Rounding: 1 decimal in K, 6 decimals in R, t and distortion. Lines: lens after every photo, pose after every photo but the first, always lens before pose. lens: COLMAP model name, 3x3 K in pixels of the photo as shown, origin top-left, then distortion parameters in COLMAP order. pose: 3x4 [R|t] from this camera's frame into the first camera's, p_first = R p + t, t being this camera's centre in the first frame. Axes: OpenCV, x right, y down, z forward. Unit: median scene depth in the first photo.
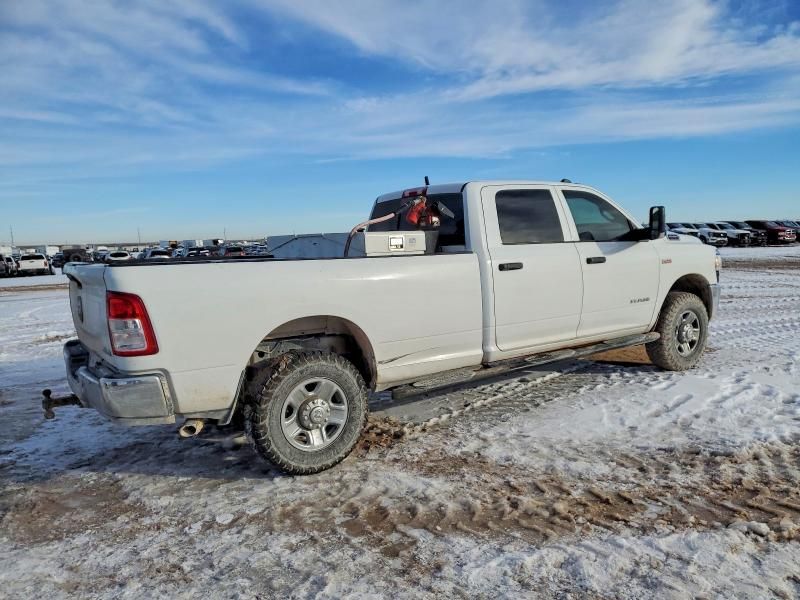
lens RADIAL K [[618.9, 0, 406.7], [0, 618.9, 301.5], [0, 0, 1]] dist [0.049508, -0.065574]
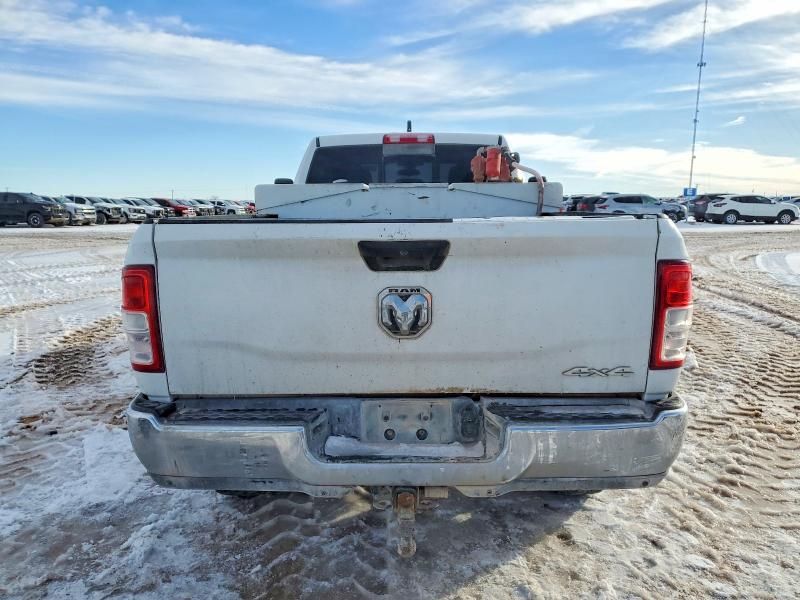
lens RADIAL K [[618.9, 0, 406.7], [0, 618.9, 301.5], [0, 0, 1]] dist [0.049508, -0.065574]
pose [[0.585390, -0.096407, 0.805000, -0.658023], [0.067634, 0.995251, 0.070009, -0.021291], [-0.807926, 0.013463, 0.589130, 0.519606]]
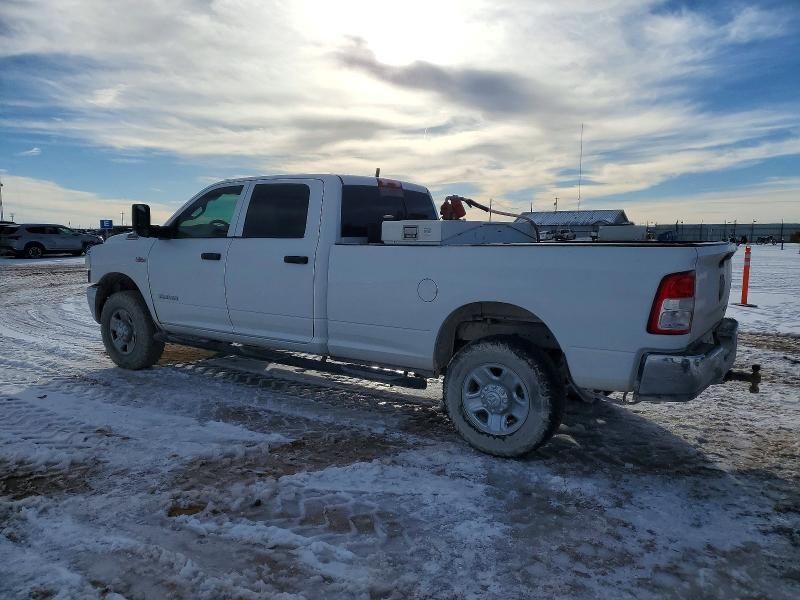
lens RADIAL K [[618.9, 0, 406.7], [0, 618.9, 301.5], [0, 0, 1]] dist [0.049508, -0.065574]
pose [[-0.375012, -0.066561, 0.924627, -0.933730], [0.096679, 0.989172, 0.110418, -0.094702], [-0.921965, 0.130800, -0.364516, 1.353057]]
